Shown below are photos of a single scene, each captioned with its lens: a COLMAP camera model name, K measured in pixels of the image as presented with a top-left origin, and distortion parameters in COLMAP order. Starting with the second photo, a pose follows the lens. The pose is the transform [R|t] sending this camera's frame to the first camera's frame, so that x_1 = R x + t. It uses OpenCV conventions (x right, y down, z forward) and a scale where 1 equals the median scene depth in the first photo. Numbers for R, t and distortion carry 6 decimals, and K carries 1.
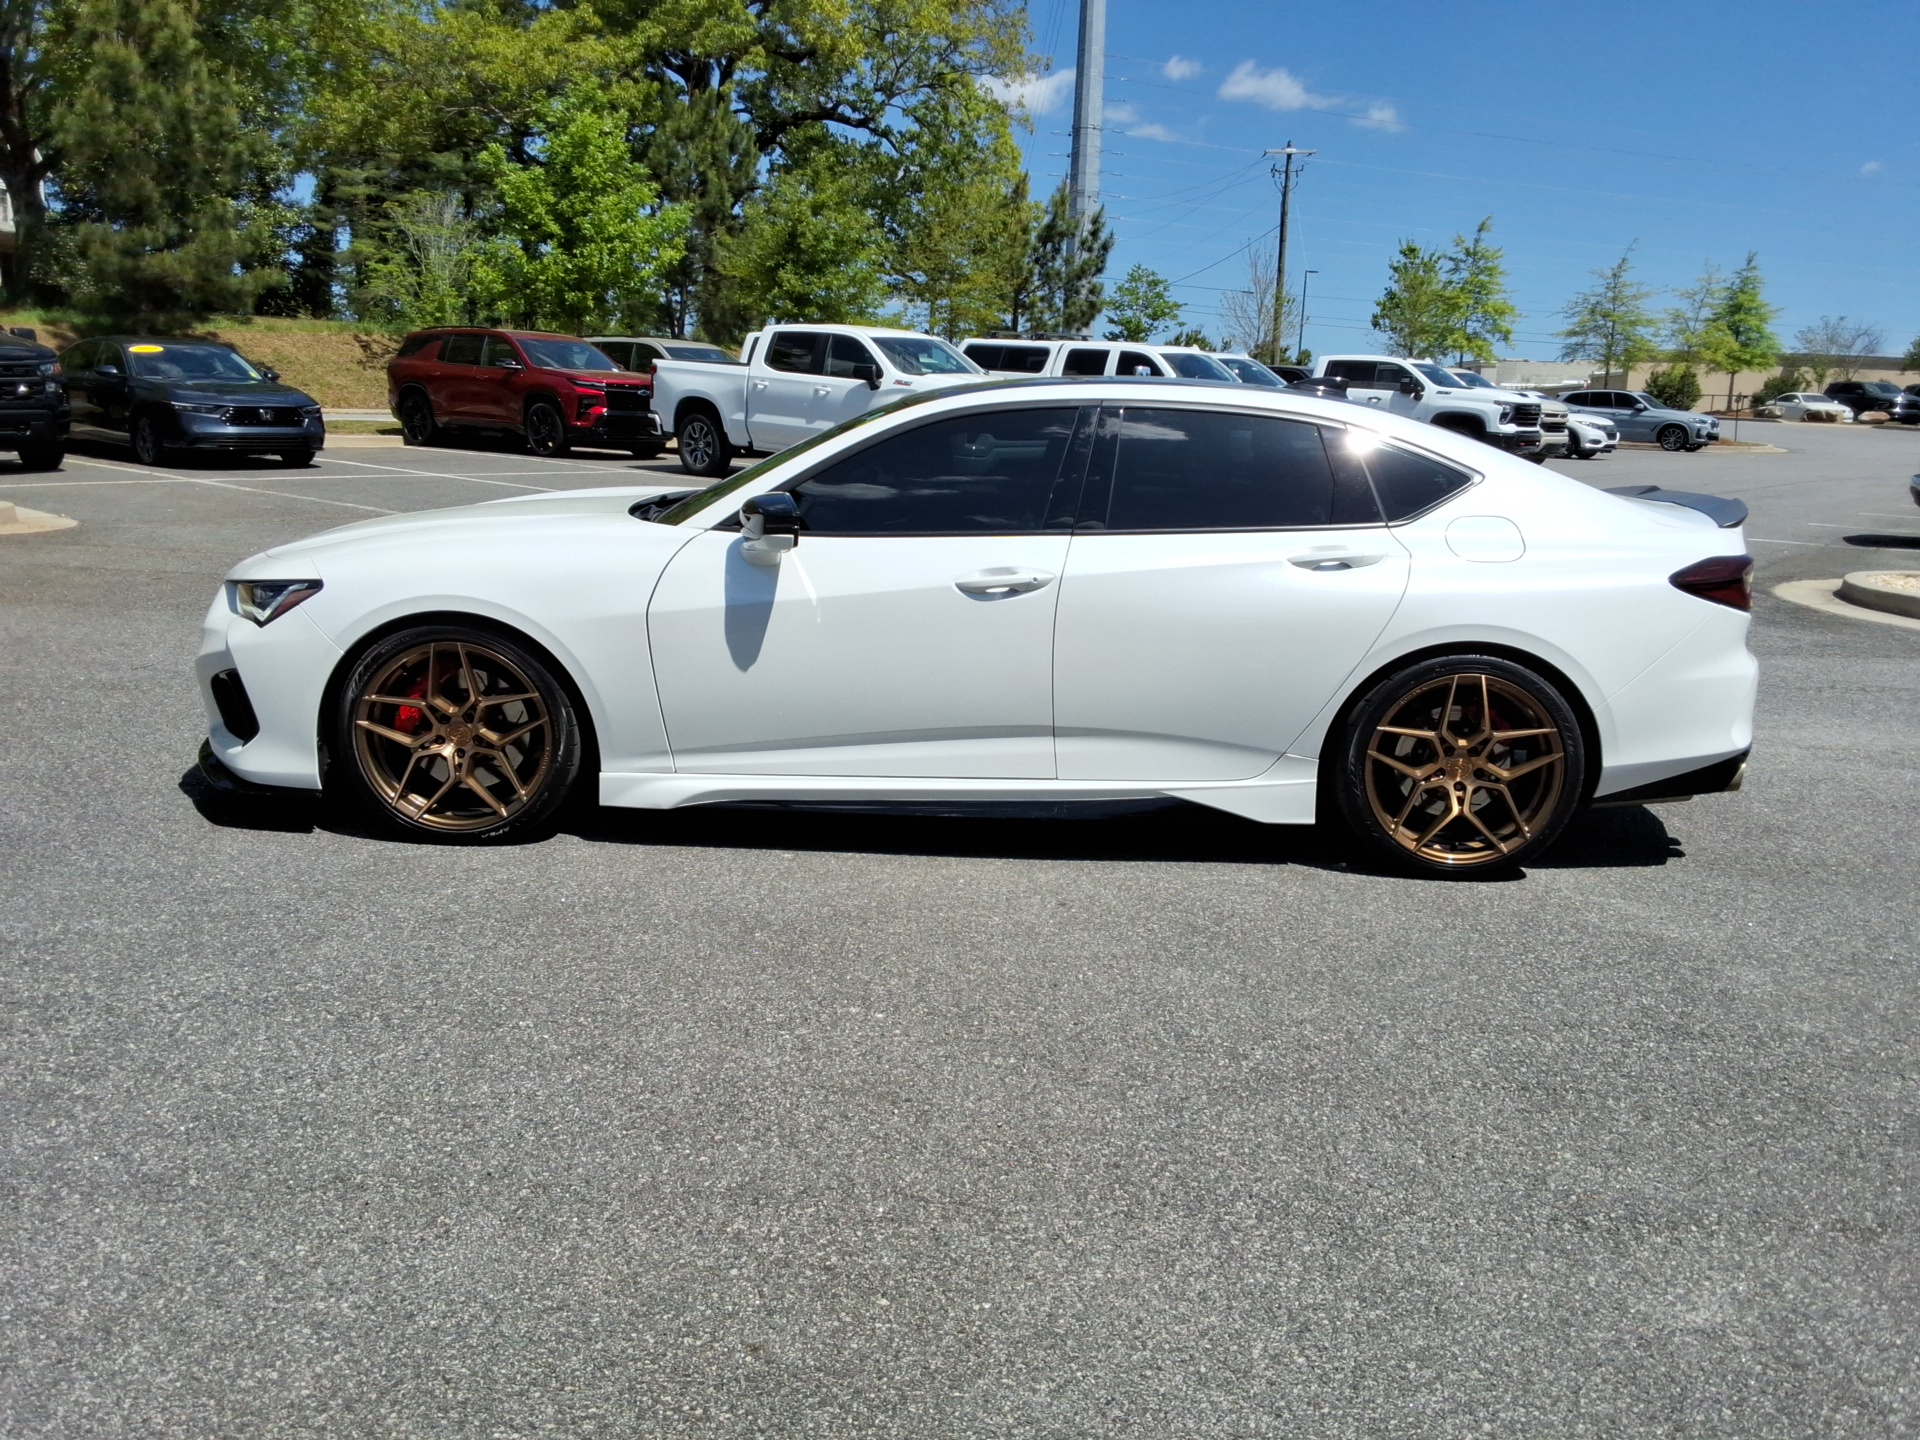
lens RADIAL K [[1533.4, 0, 969.2], [0, 1533.4, 704.9], [0, 0, 1]] dist [0.112206, -0.177752]
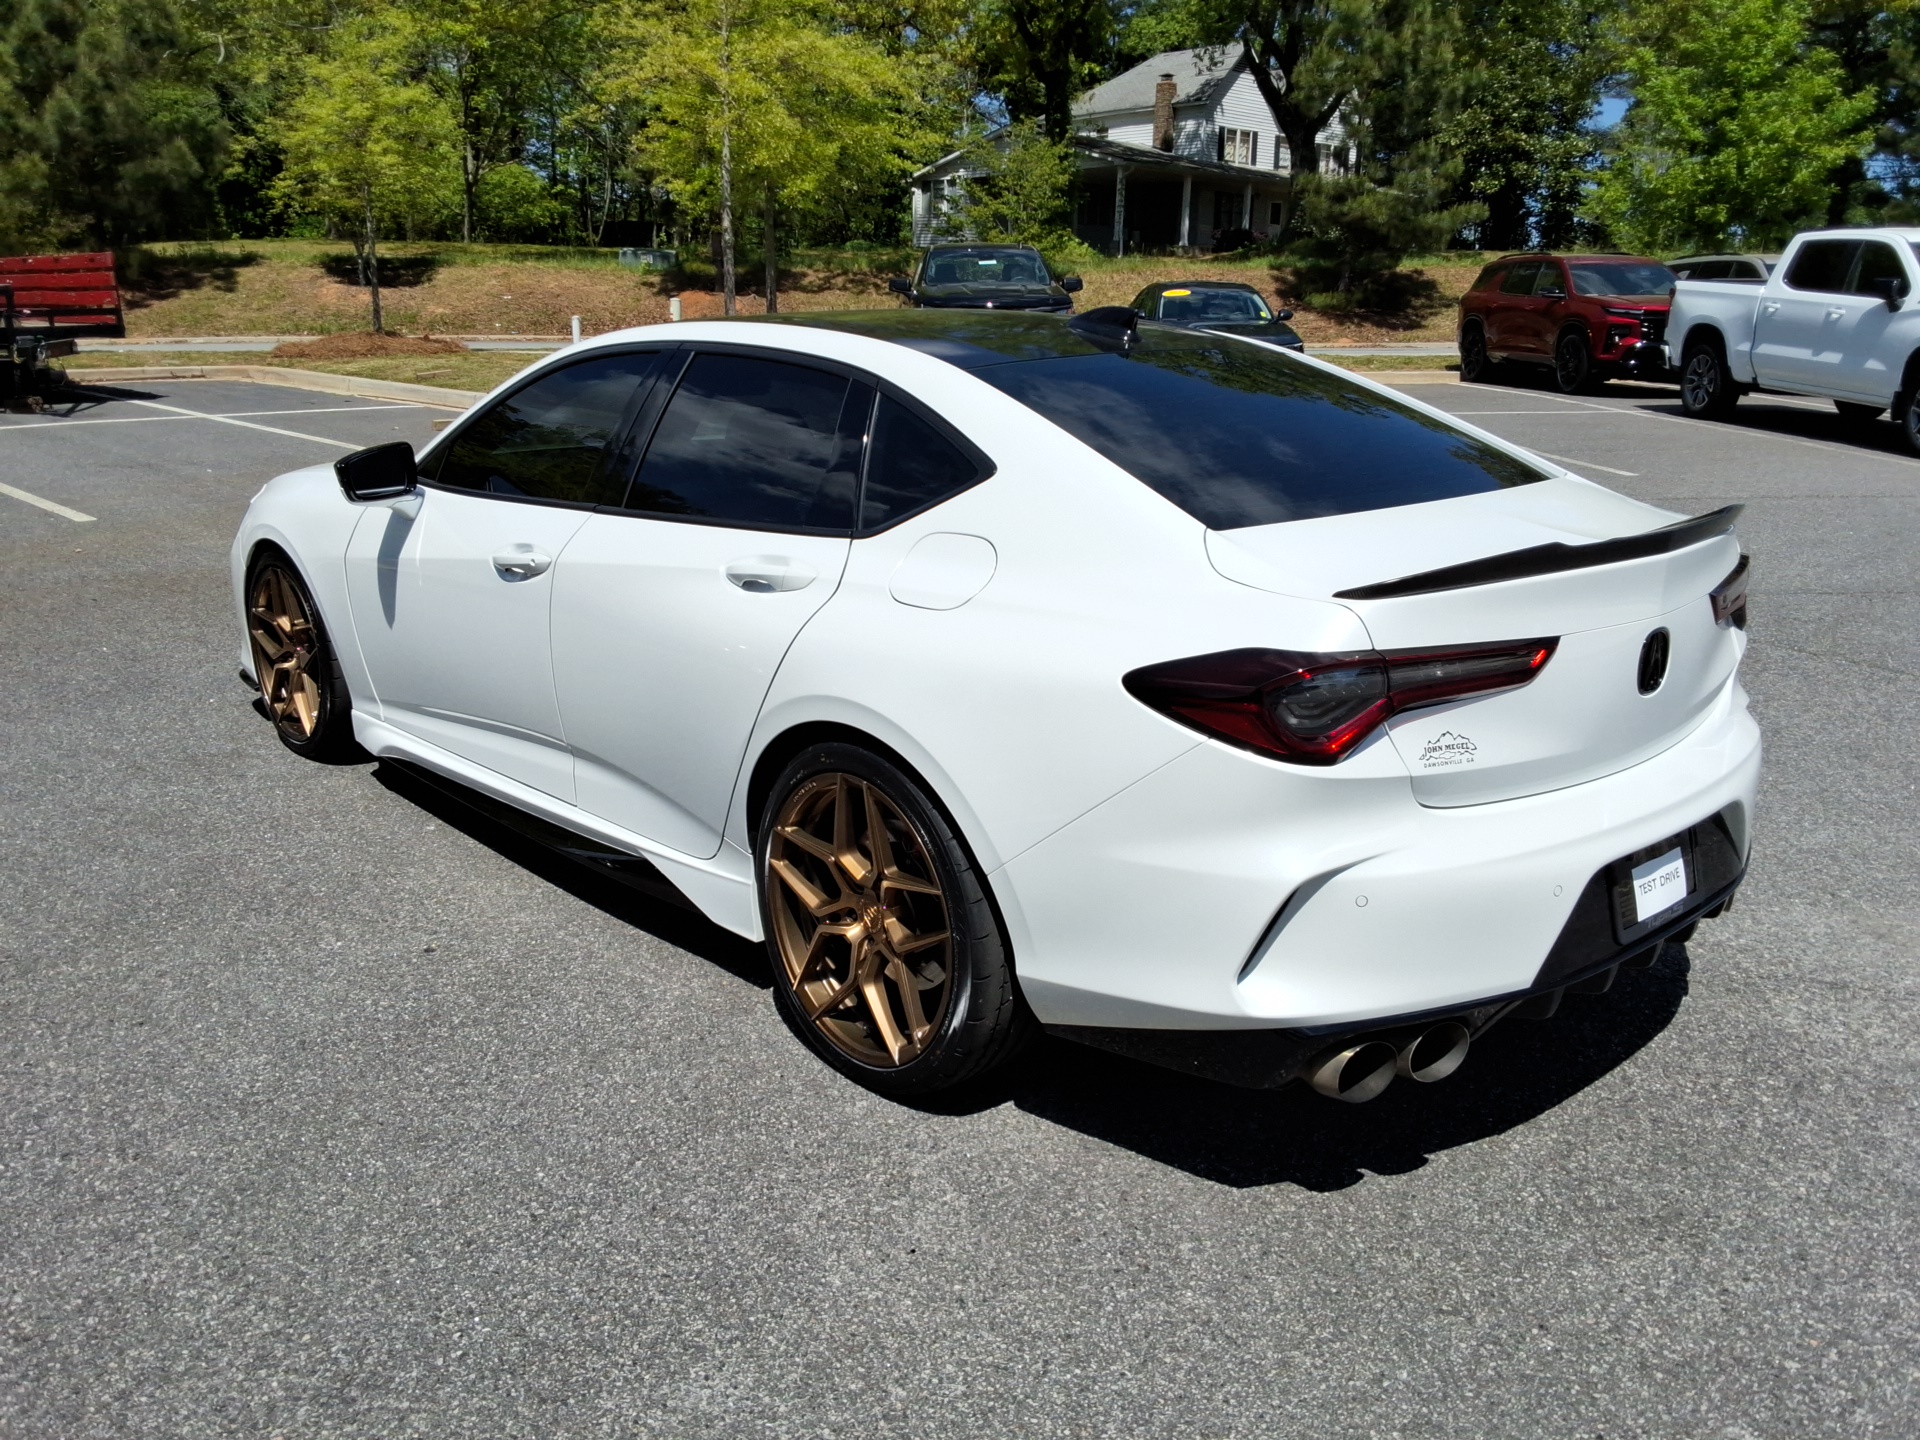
lens RADIAL K [[1533.4, 0, 969.2], [0, 1533.4, 704.9], [0, 0, 1]] dist [0.112206, -0.177752]
pose [[0.692028, 0.158392, -0.704280, 0.169551], [-0.128558, 0.987076, 0.095671, -0.024460], [0.710331, 0.024333, 0.703447, 0.122555]]
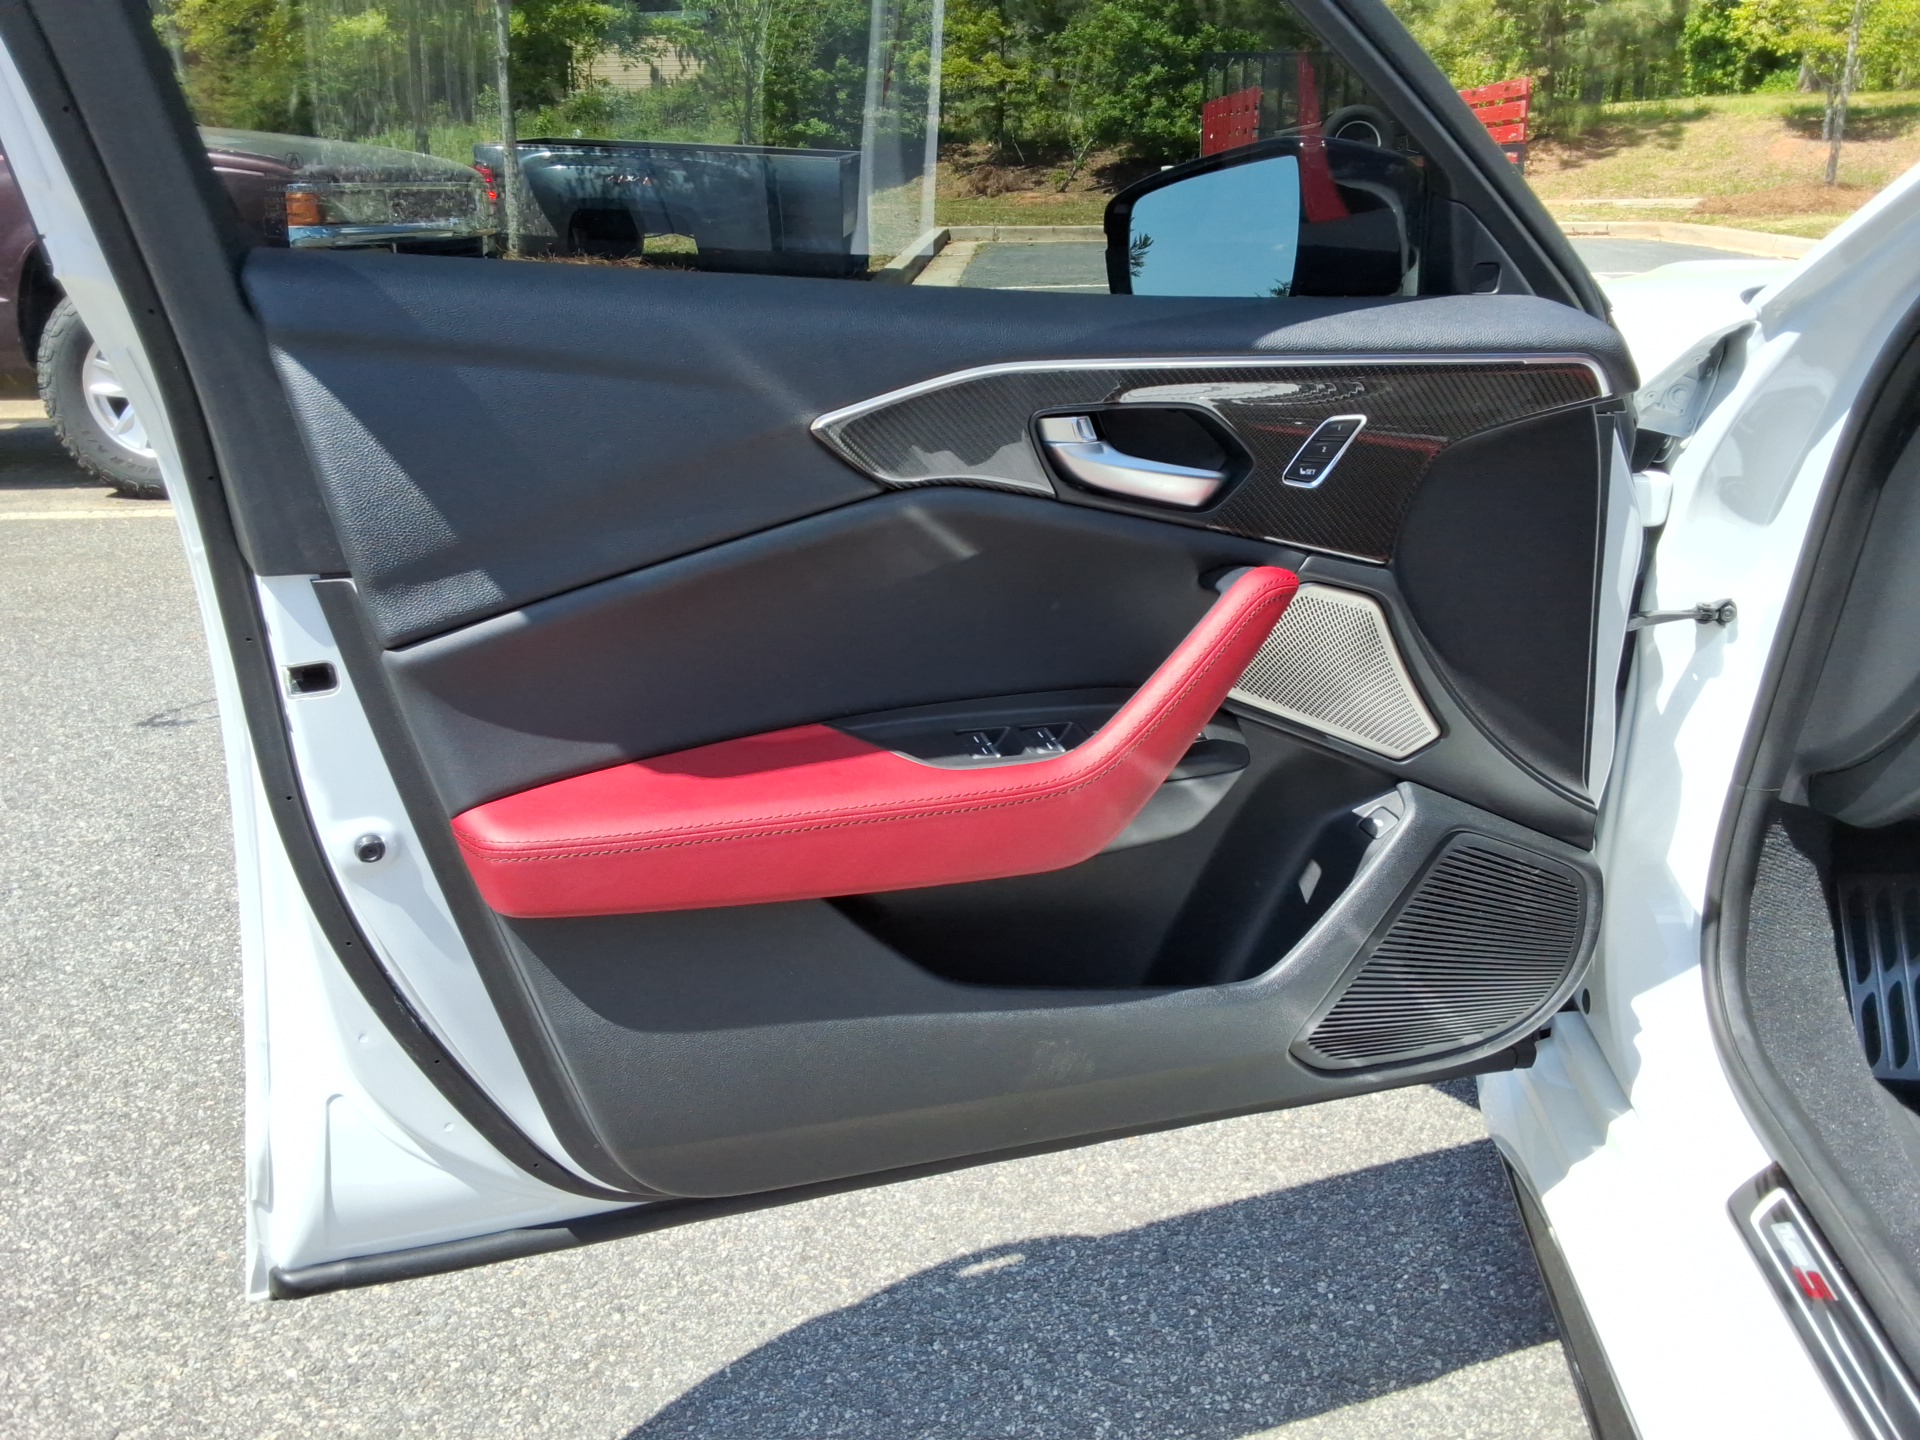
lens RADIAL K [[1528.4, 0, 982.0], [0, 1528.4, 722.4], [0, 0, 1]] dist [0.112780, -0.156123]
pose [[-0.066016, 0.305857, -0.949786, 0.025610], [-0.197274, 0.929073, 0.312899, -0.022950], [0.978123, 0.208024, -0.000997, 0.189217]]
